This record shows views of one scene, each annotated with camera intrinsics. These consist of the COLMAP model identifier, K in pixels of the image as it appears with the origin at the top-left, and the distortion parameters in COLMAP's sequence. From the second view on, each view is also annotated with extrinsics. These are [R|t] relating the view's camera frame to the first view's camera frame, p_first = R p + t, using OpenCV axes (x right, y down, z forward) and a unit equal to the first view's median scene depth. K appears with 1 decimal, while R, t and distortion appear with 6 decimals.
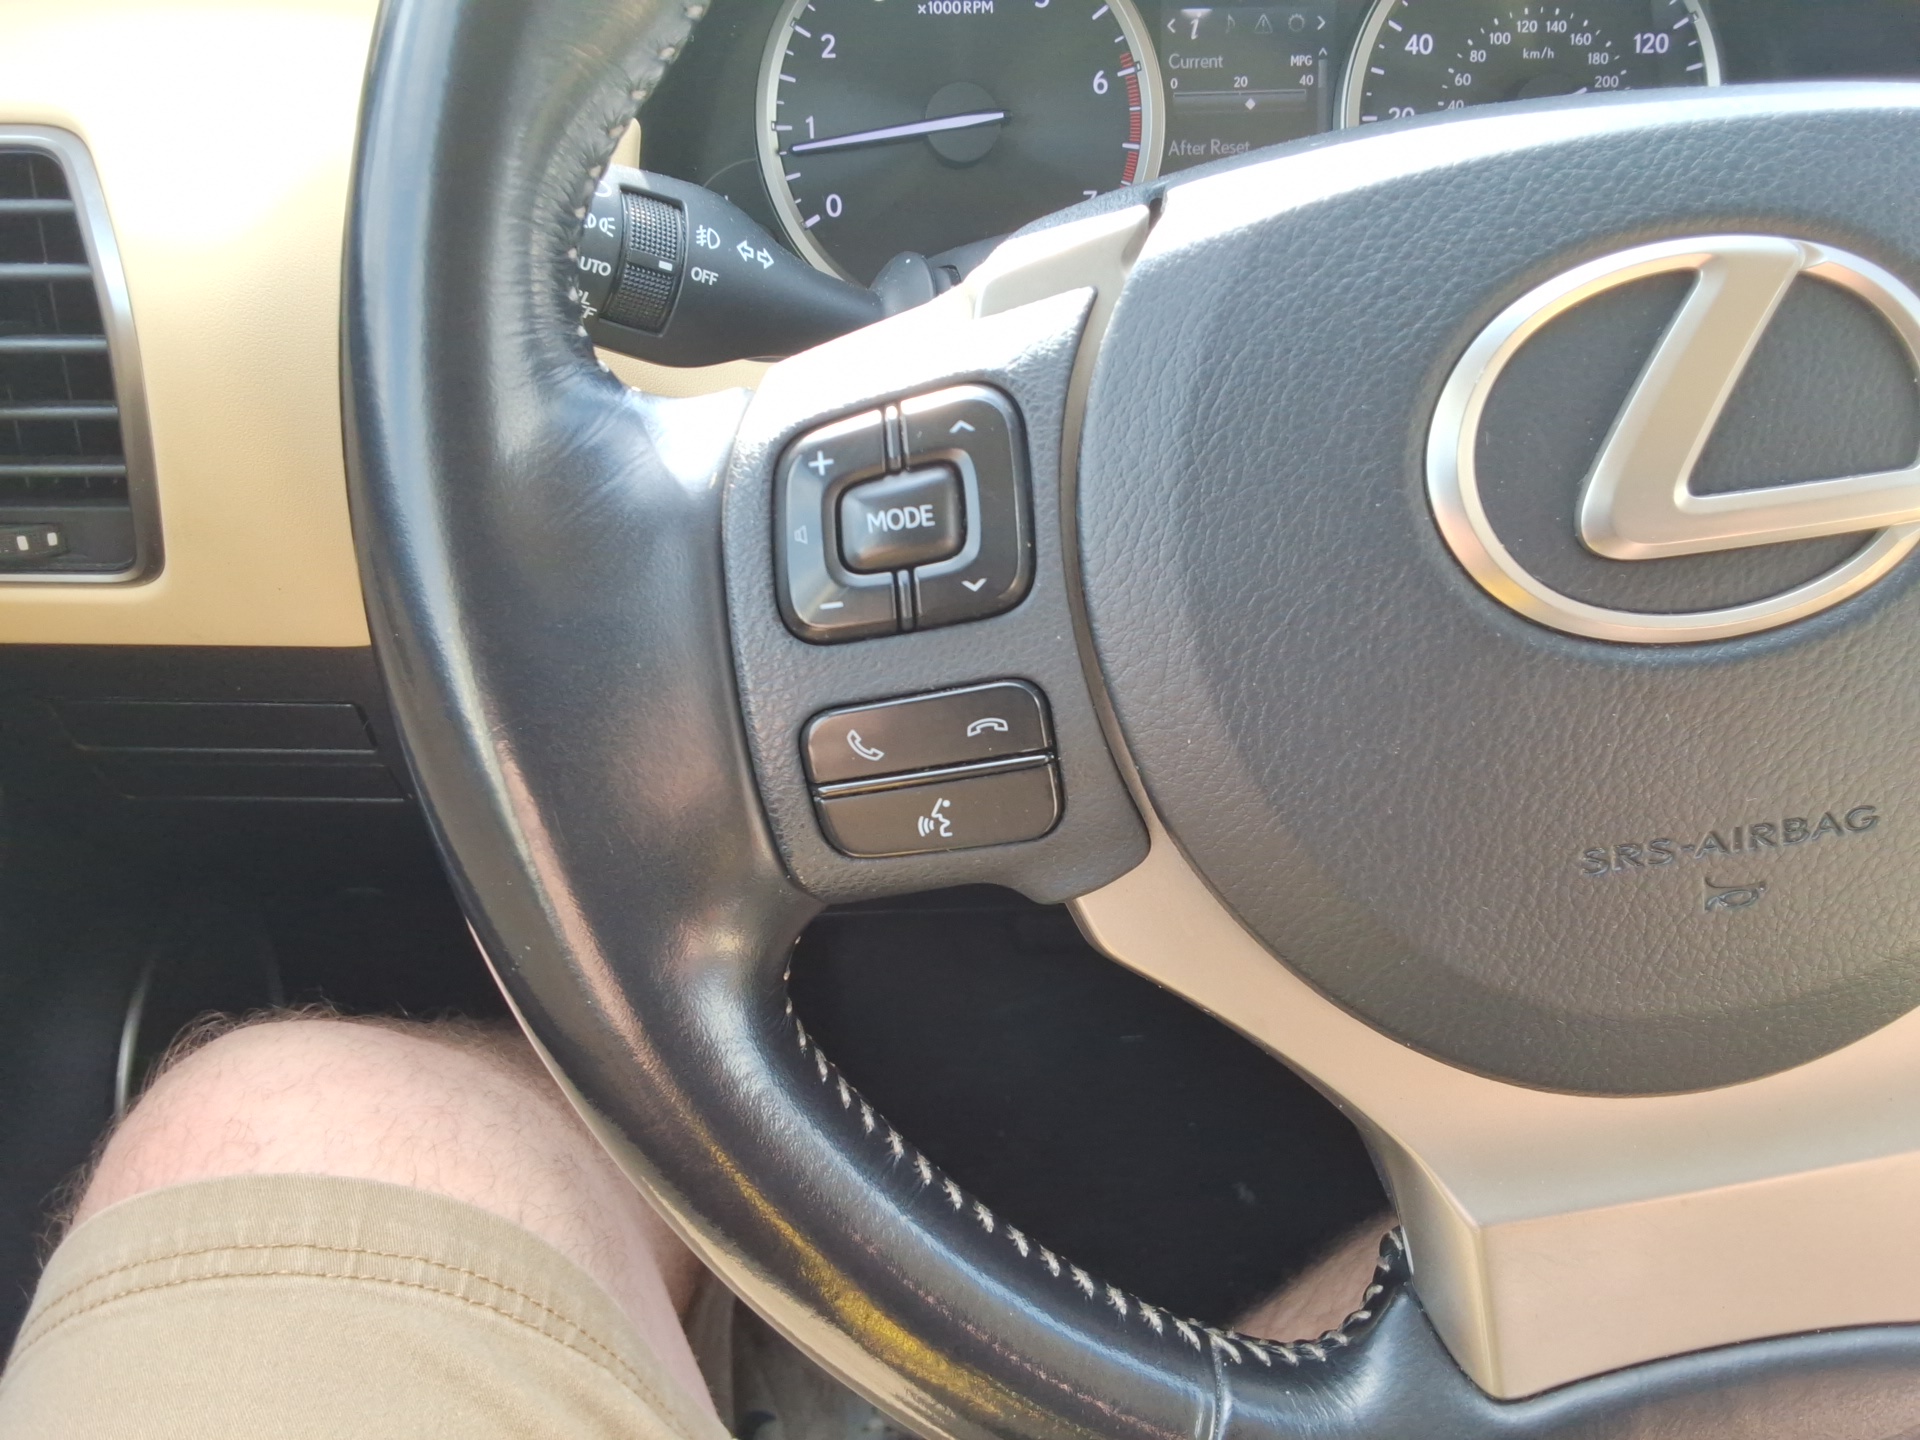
lens RADIAL K [[1526.8, 0, 966.2], [0, 1526.8, 720.0], [0, 0, 1]] dist [0.120681, -0.184722]
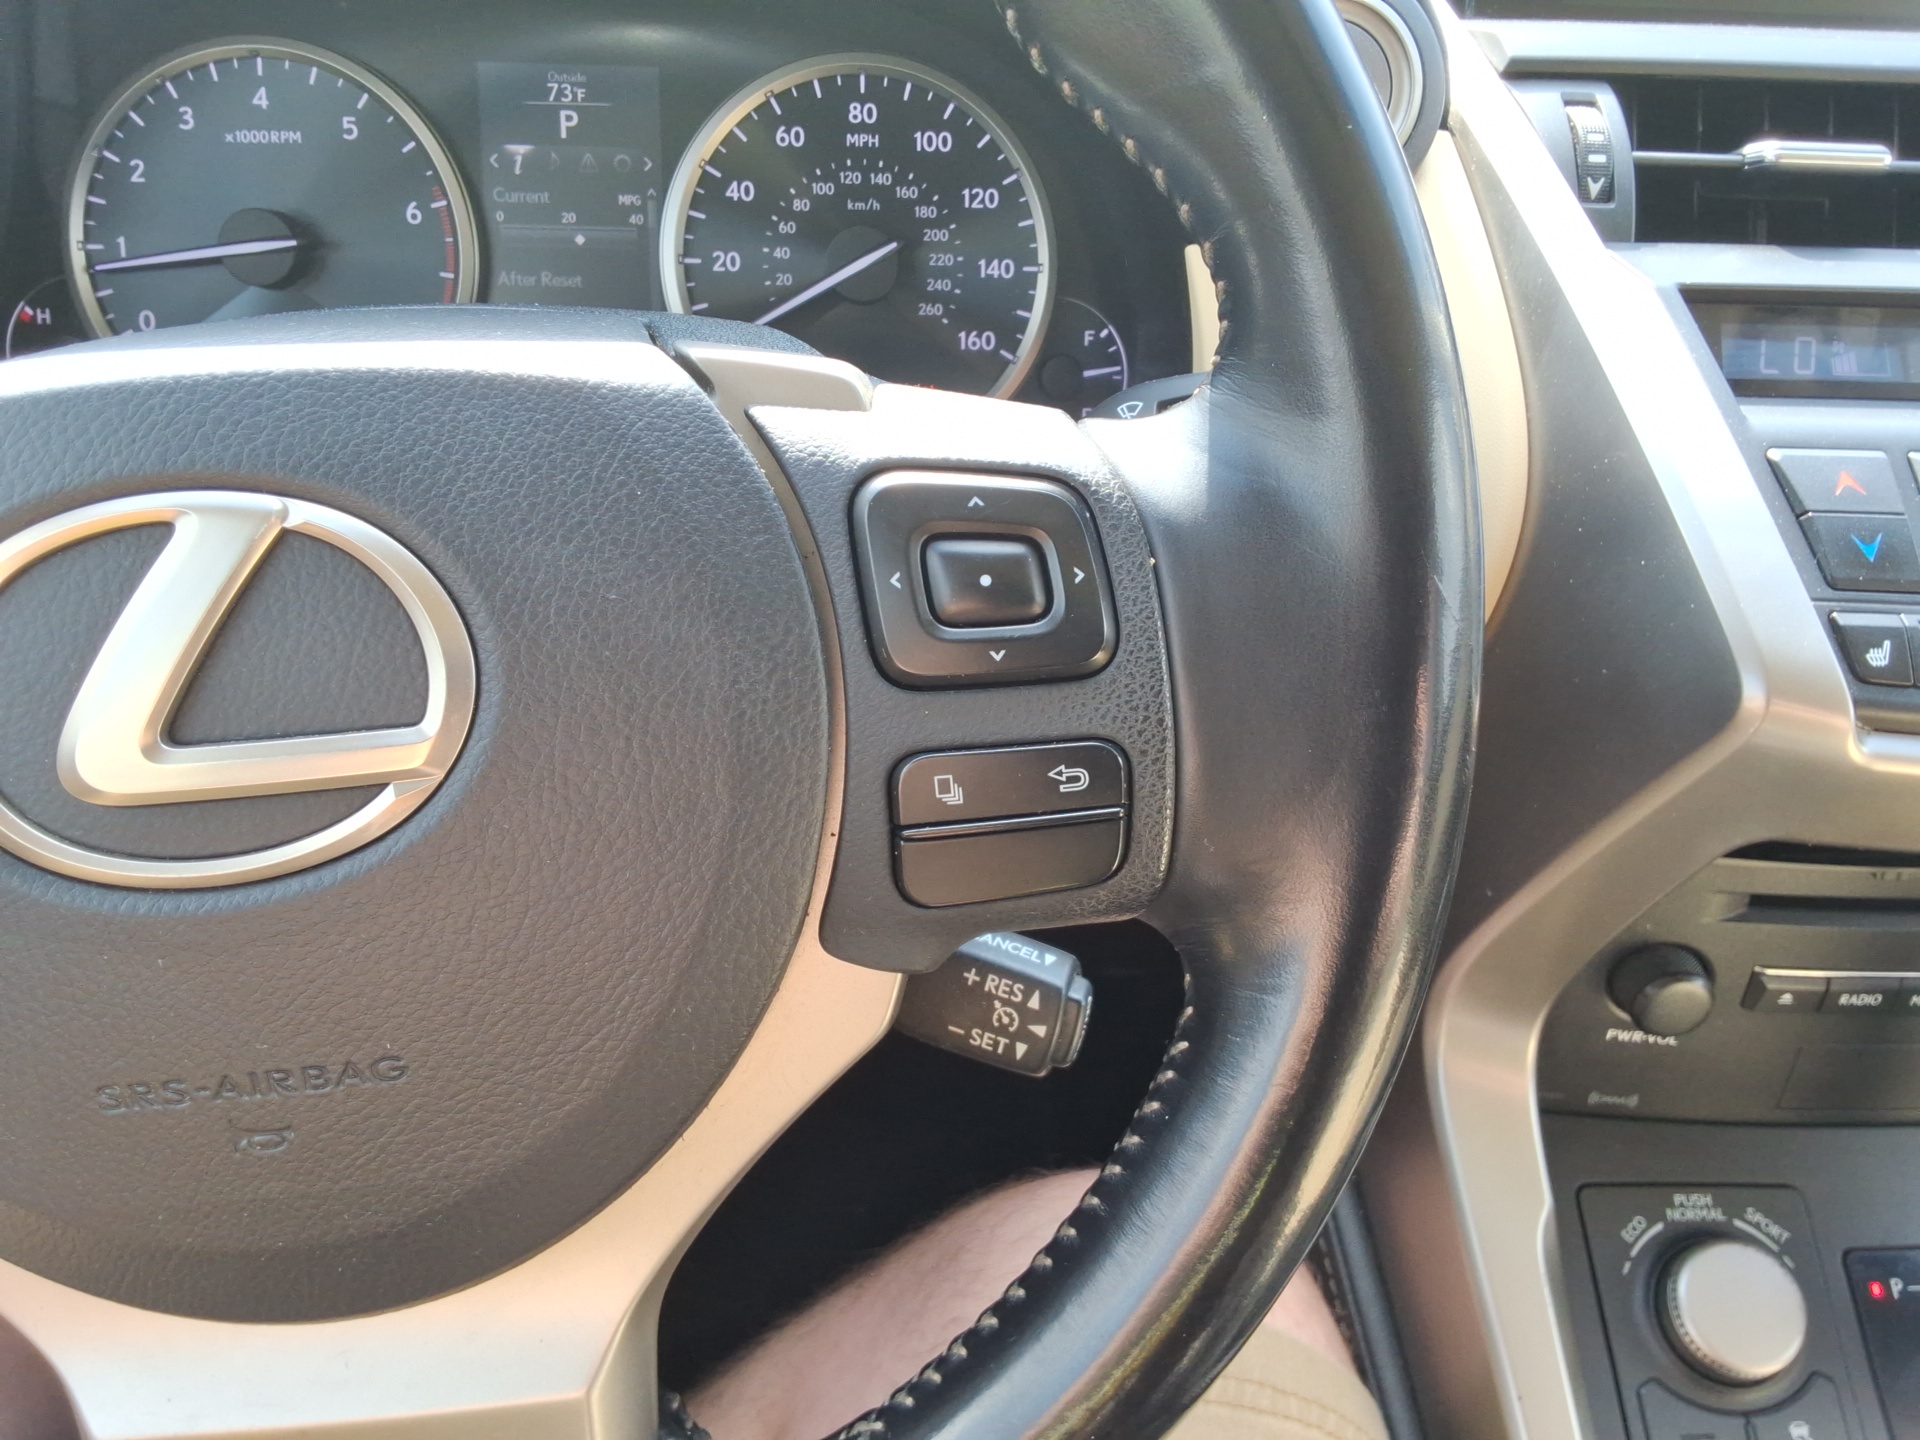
lens RADIAL K [[1530.1, 0, 977.4], [0, 1530.1, 716.4], [0, 0, 1]] dist [0.136791, -0.227061]
pose [[0.998409, 0.047816, -0.029890, 0.657216], [-0.048399, 0.998645, -0.019115, -0.109041], [0.028936, 0.020531, 0.999370, 0.005061]]
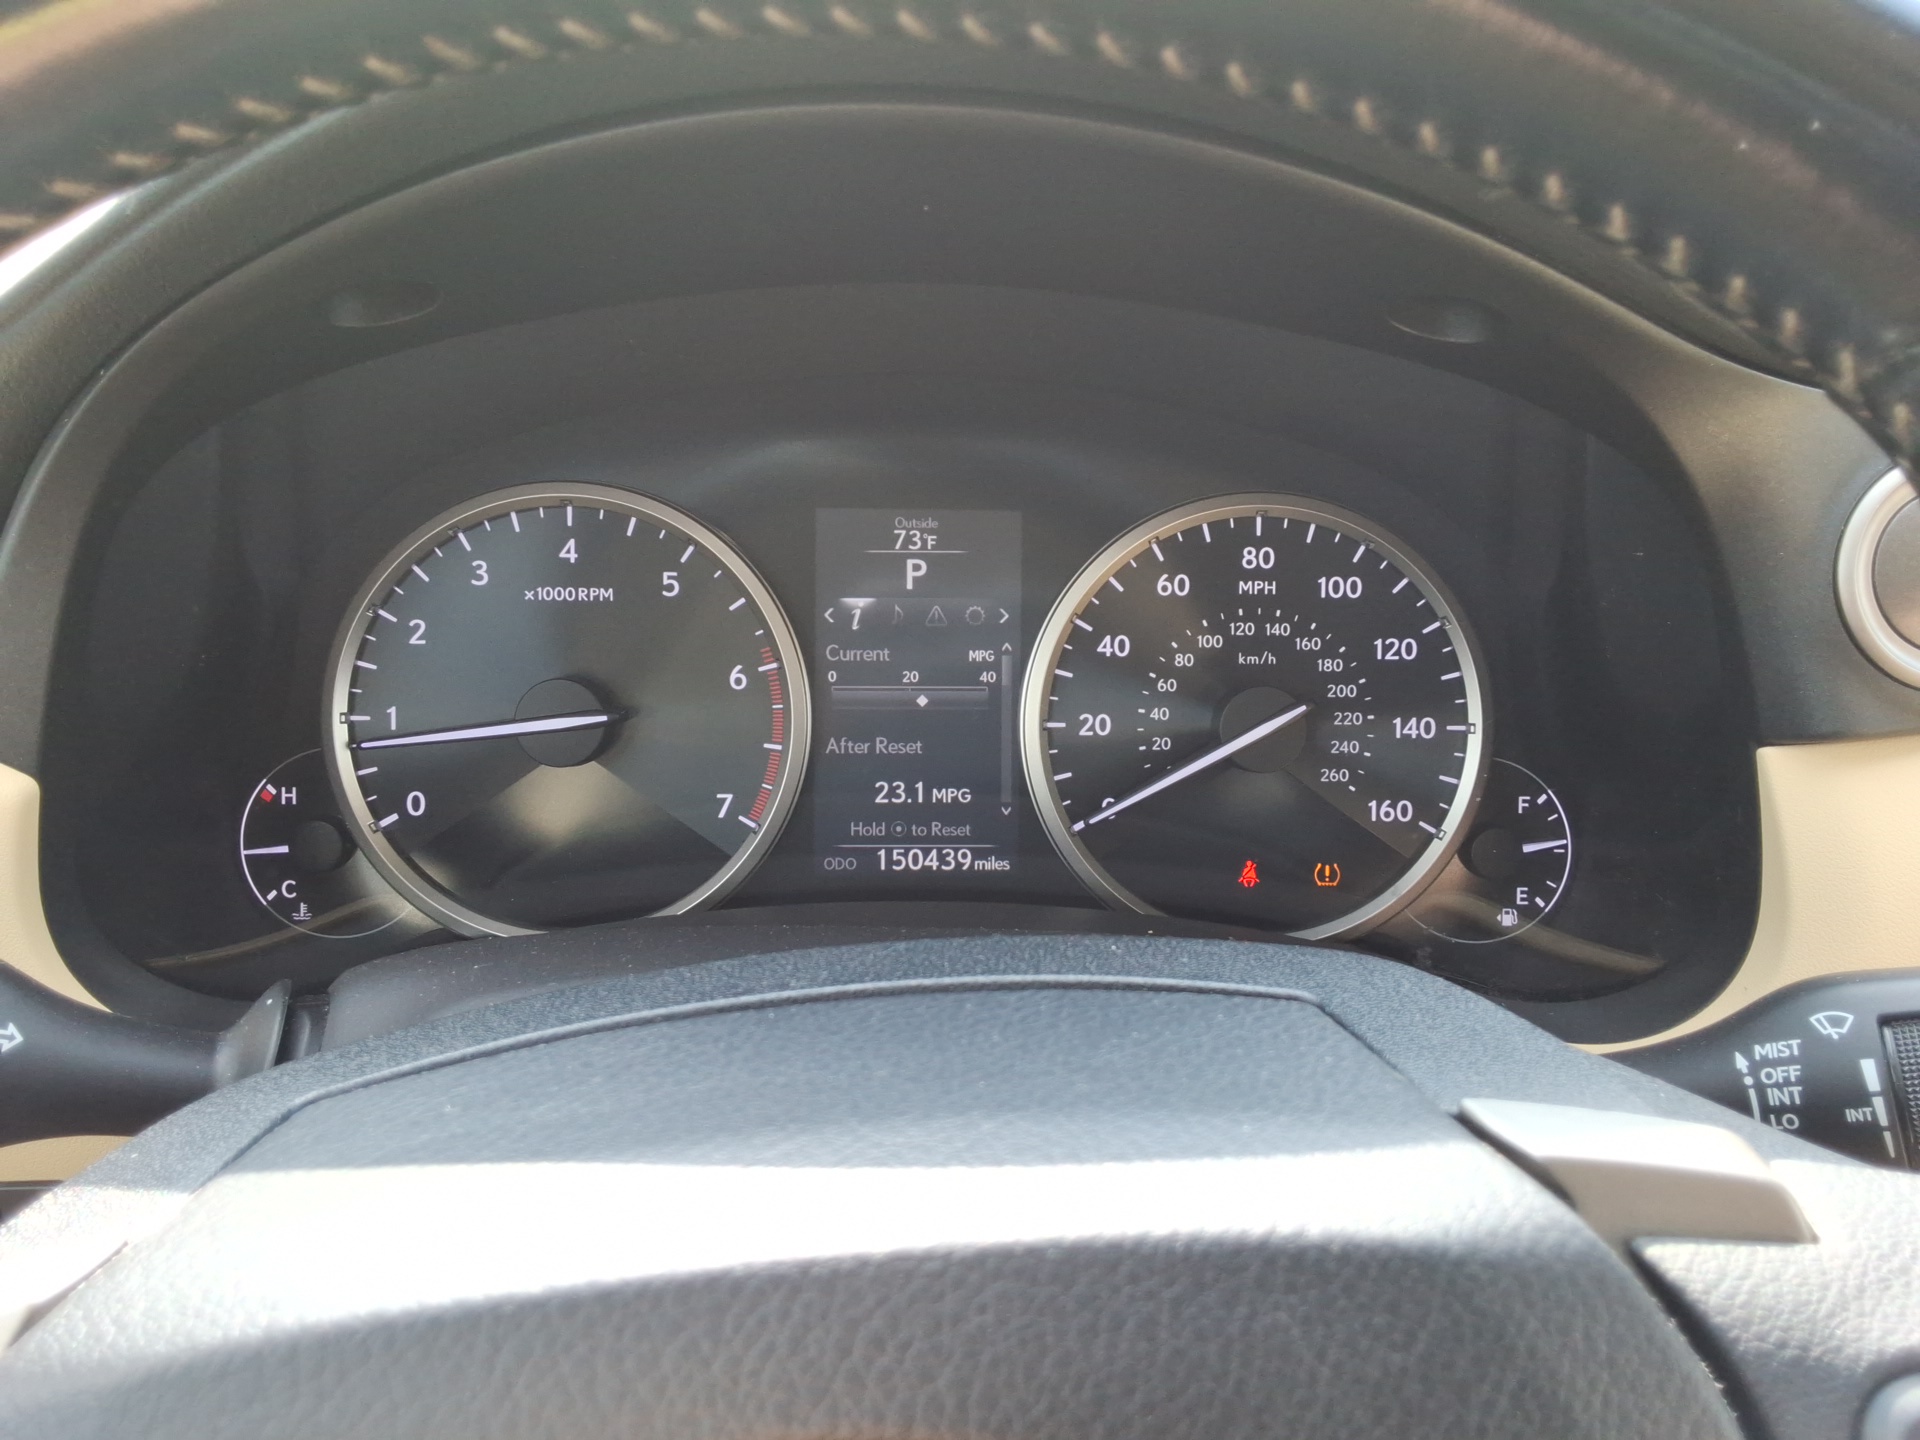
lens RADIAL K [[1524.6, 0, 974.6], [0, 1524.6, 718.3], [0, 0, 1]] dist [0.135200, -0.182988]
pose [[0.997241, 0.038601, -0.063413, 0.360419], [-0.049752, 0.981485, -0.184965, -0.313054], [0.055099, 0.187609, 0.980697, 0.229808]]
